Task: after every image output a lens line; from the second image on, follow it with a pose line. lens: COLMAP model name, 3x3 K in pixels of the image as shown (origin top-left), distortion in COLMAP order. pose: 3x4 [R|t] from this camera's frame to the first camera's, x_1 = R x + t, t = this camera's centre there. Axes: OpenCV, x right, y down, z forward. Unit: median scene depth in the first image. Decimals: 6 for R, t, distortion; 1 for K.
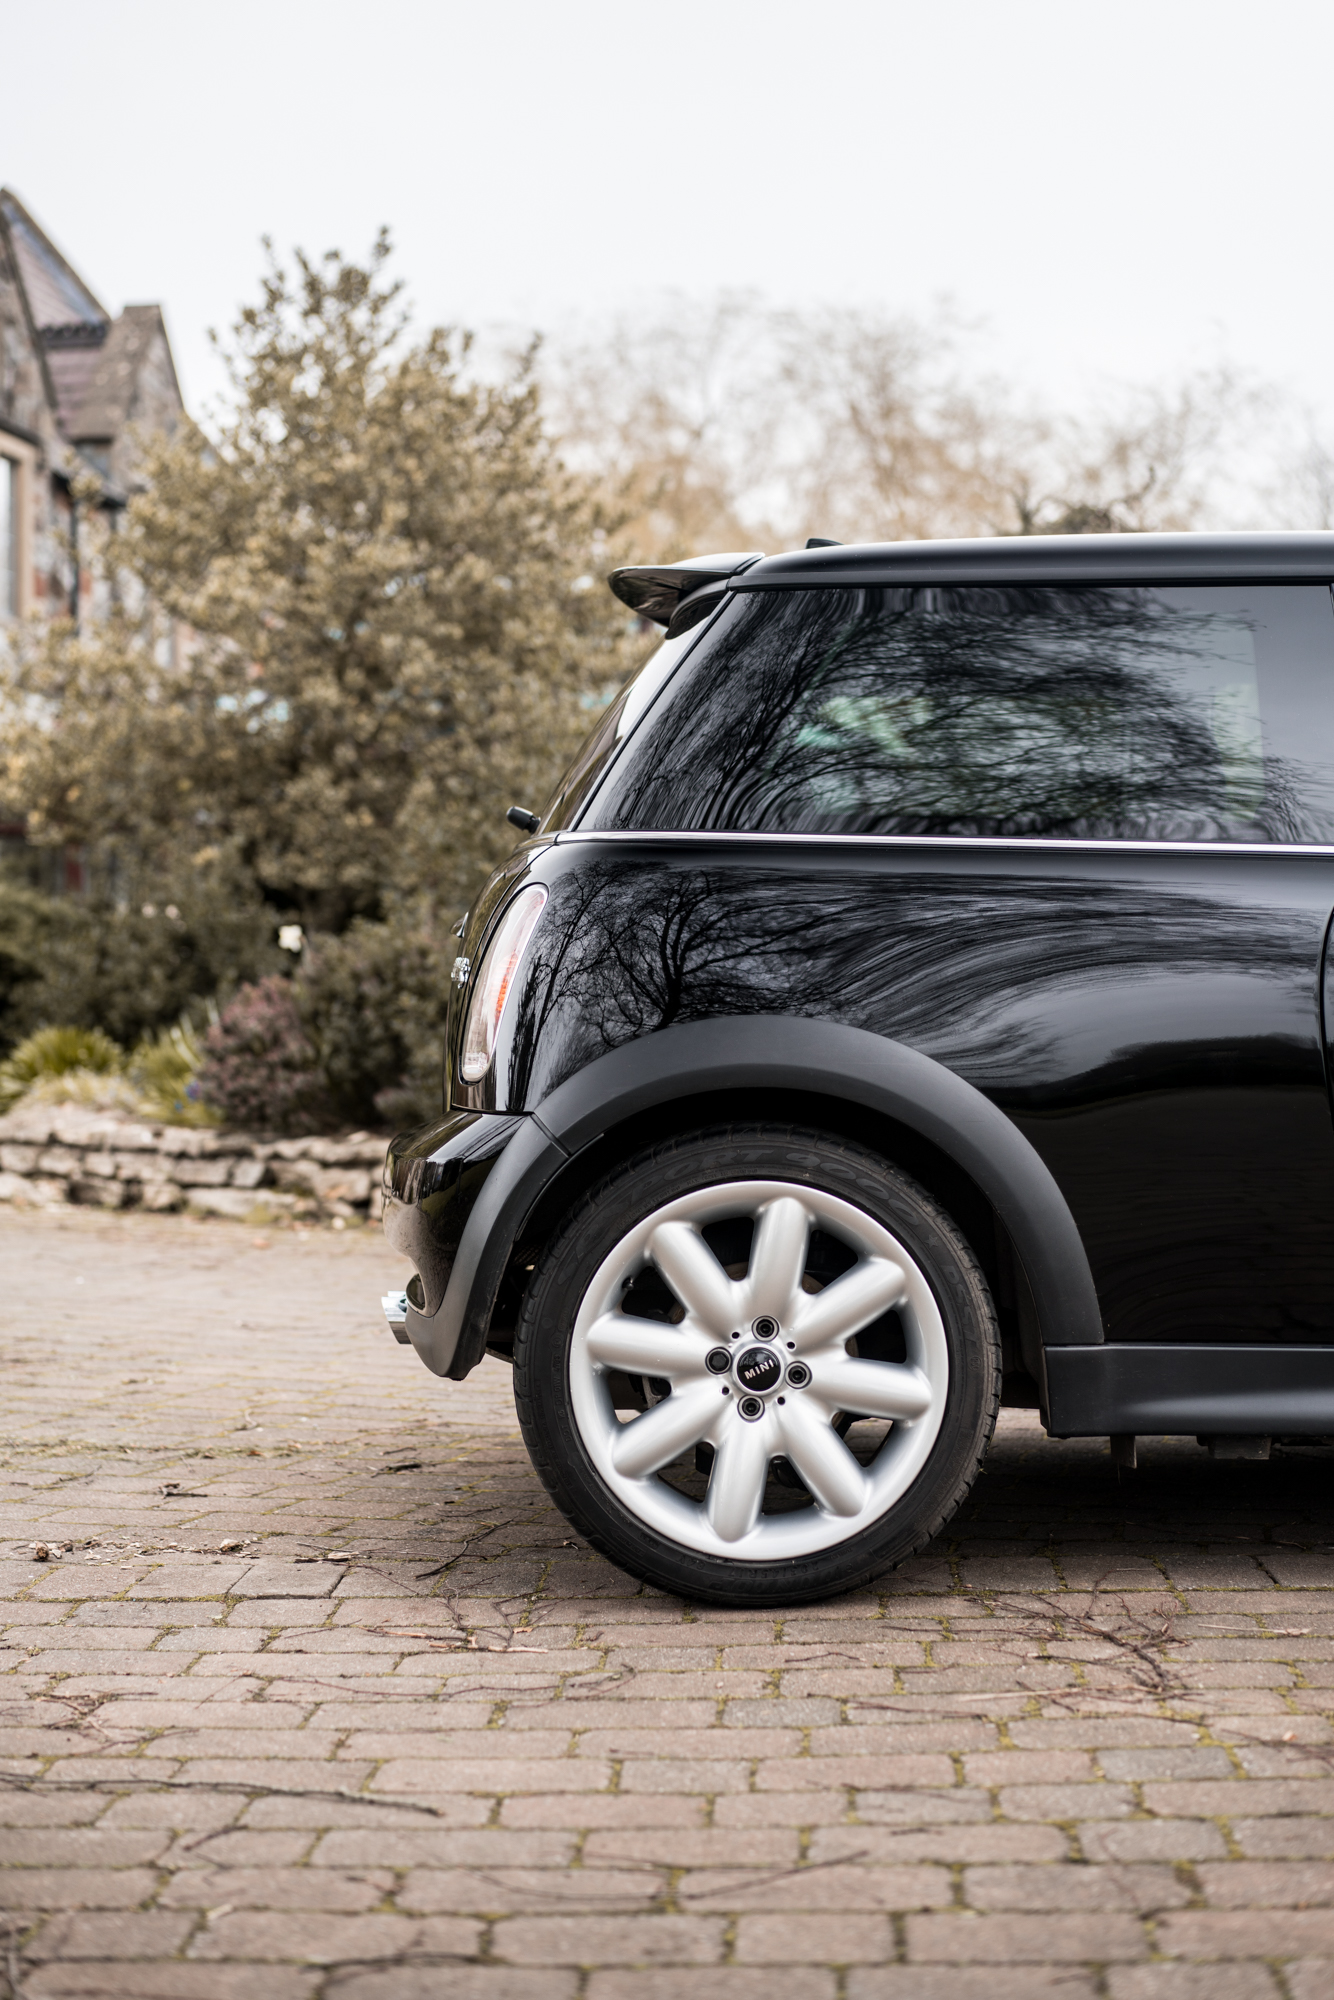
lens RADIAL K [[3109.1, 0, 665.6], [0, 3109.1, 1011.1], [0, 0, 1]] dist [0.023928, 0.000000]
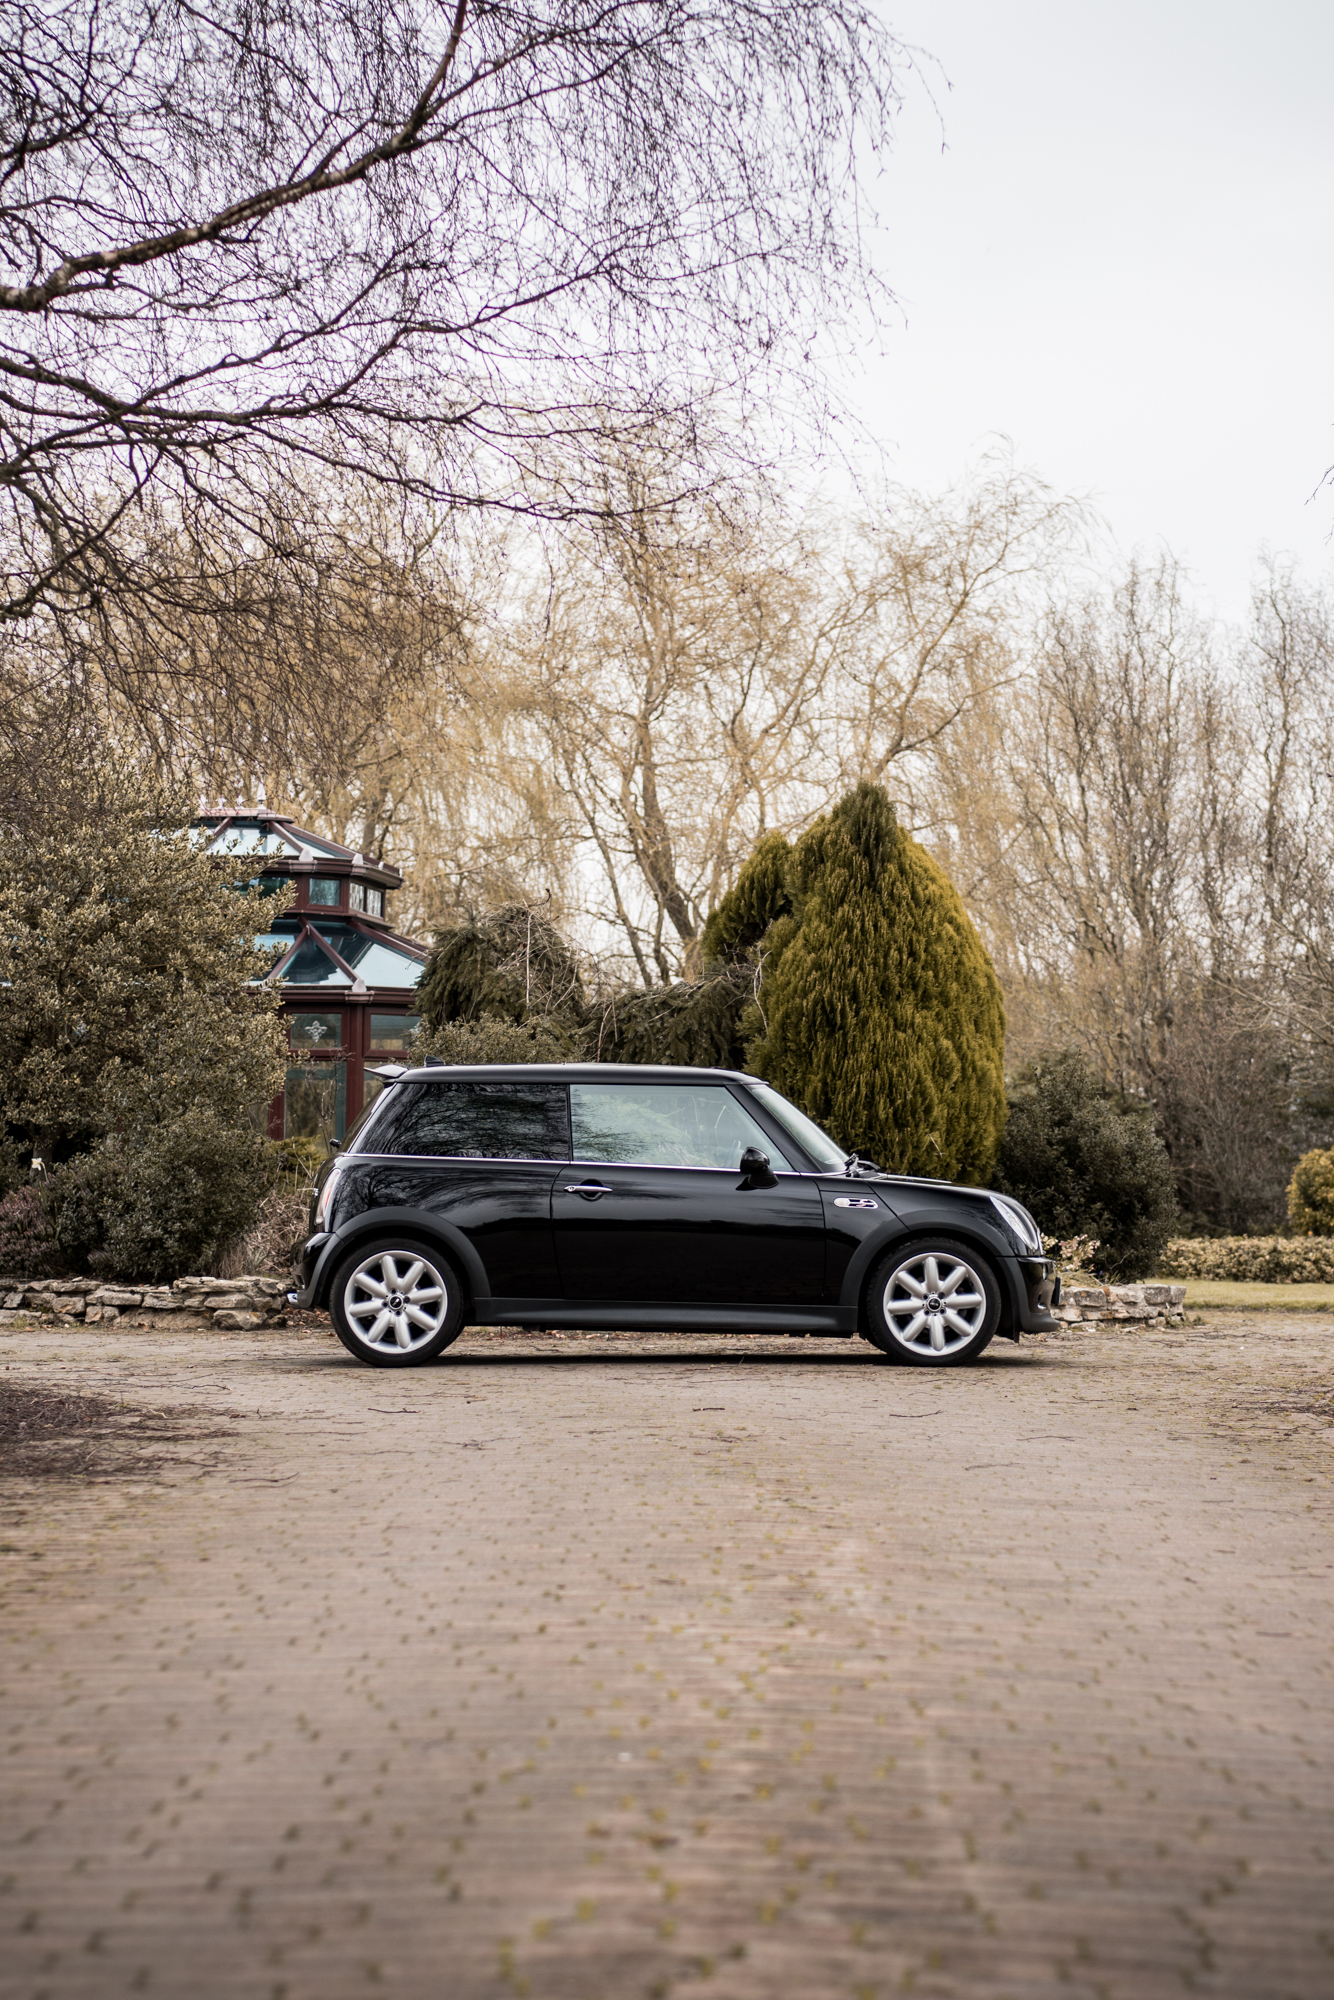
lens RADIAL K [[4744.7, 0, 710.8], [0, 4744.7, 979.6], [0, 0, 1]] dist [0.026671, 0.000000]
pose [[0.998620, 0.005800, 0.052192, 0.106091], [-0.003295, 0.998844, -0.047955, -0.000790], [-0.052410, 0.047717, 0.997485, -1.536498]]
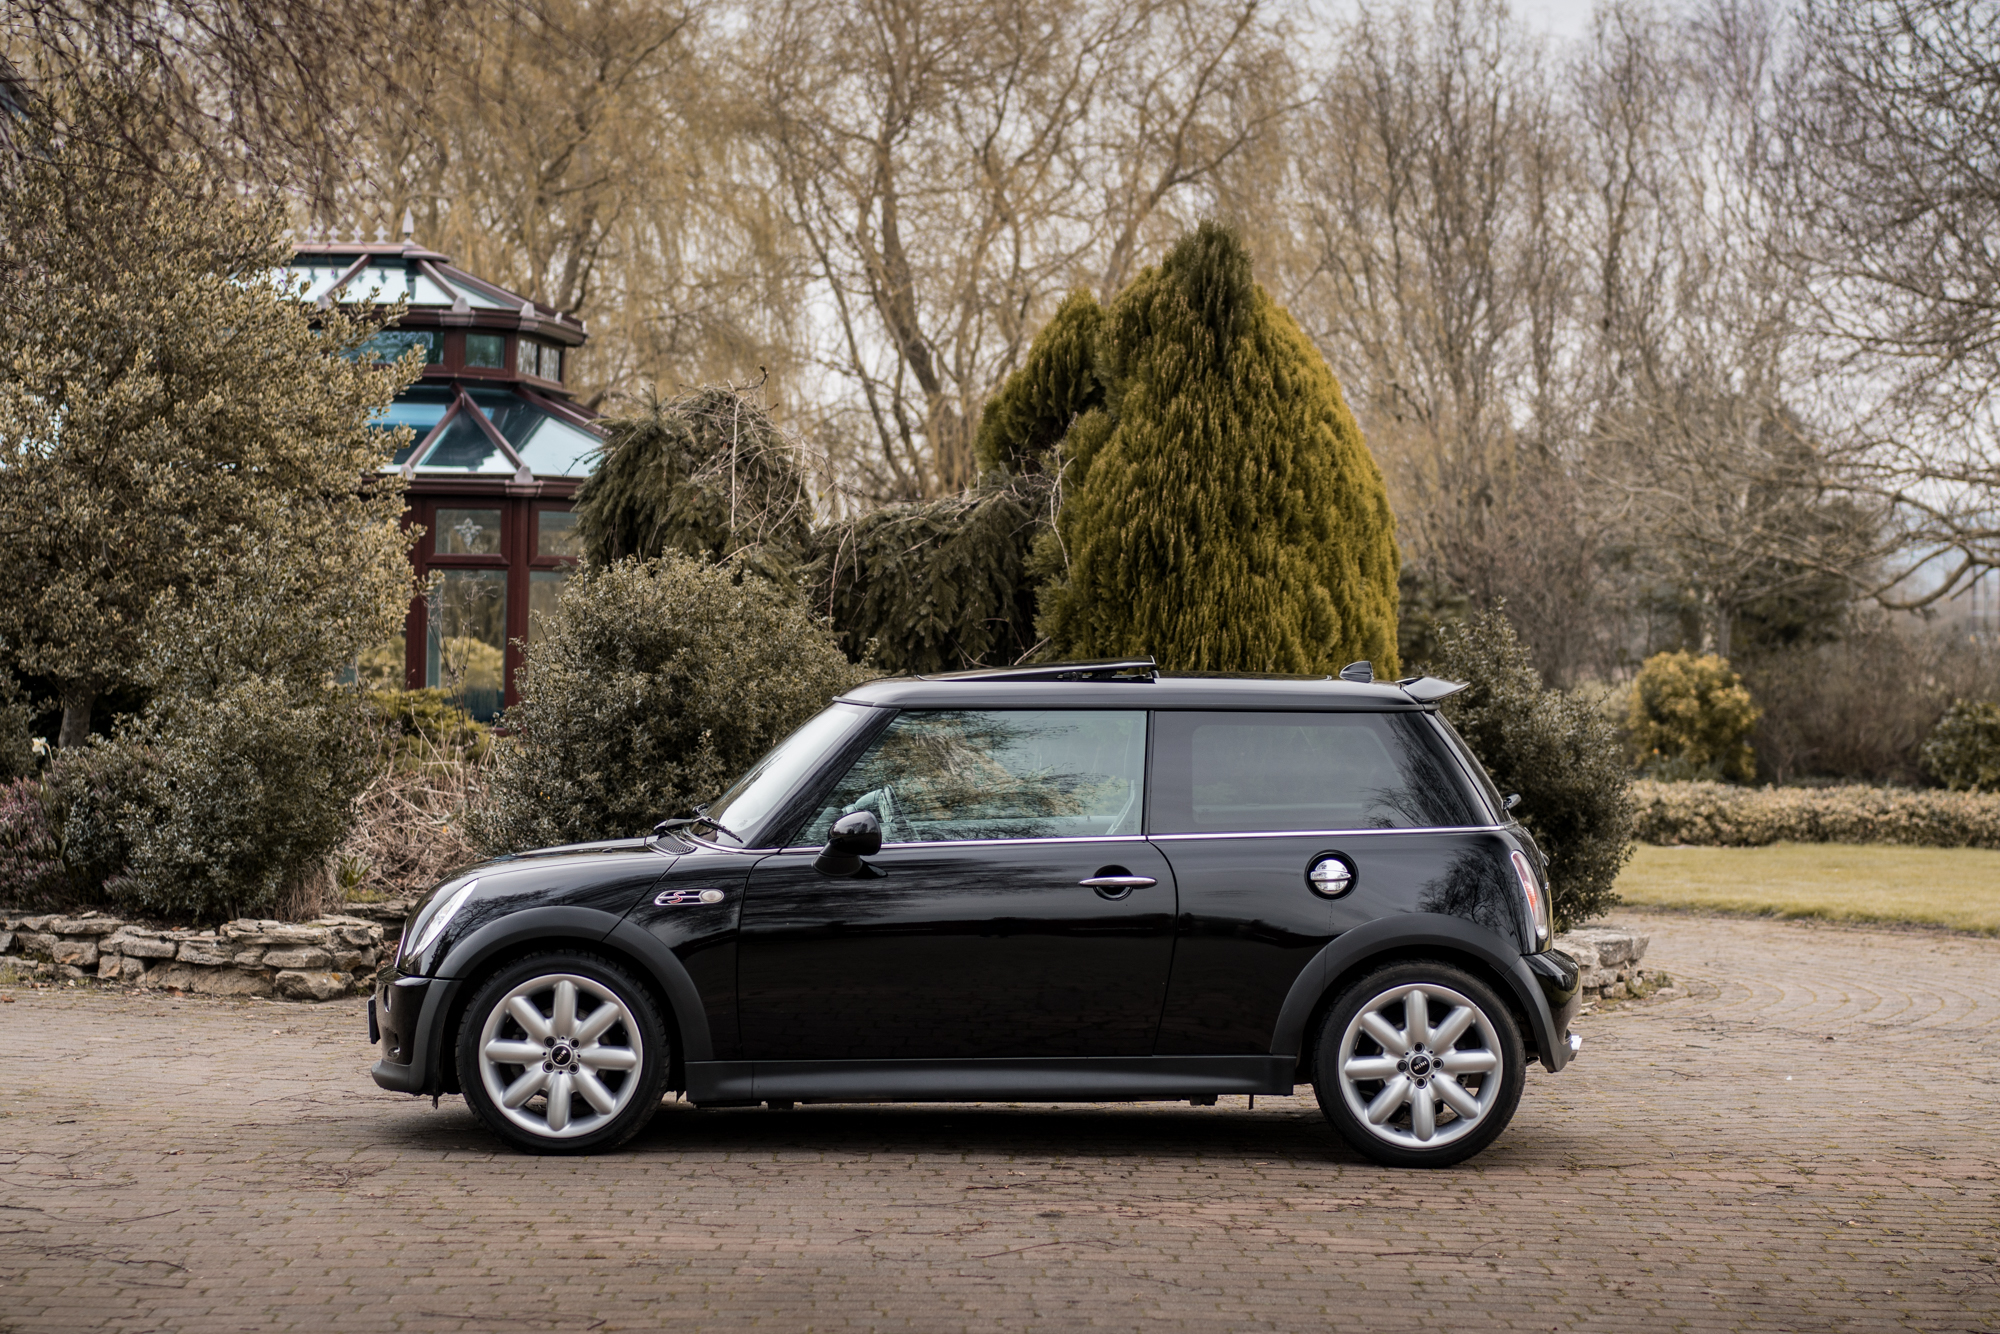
lens RADIAL K [[4744.7, 0, 1003.4], [0, 4744.7, 648.9], [0, 0, 1]] dist [0.026671, 0.000000]
pose [[0.997708, 0.014744, 0.066045, 0.124535], [-0.014881, 0.999888, 0.001590, -0.066321], [-0.066015, -0.002569, 0.997815, -0.824666]]
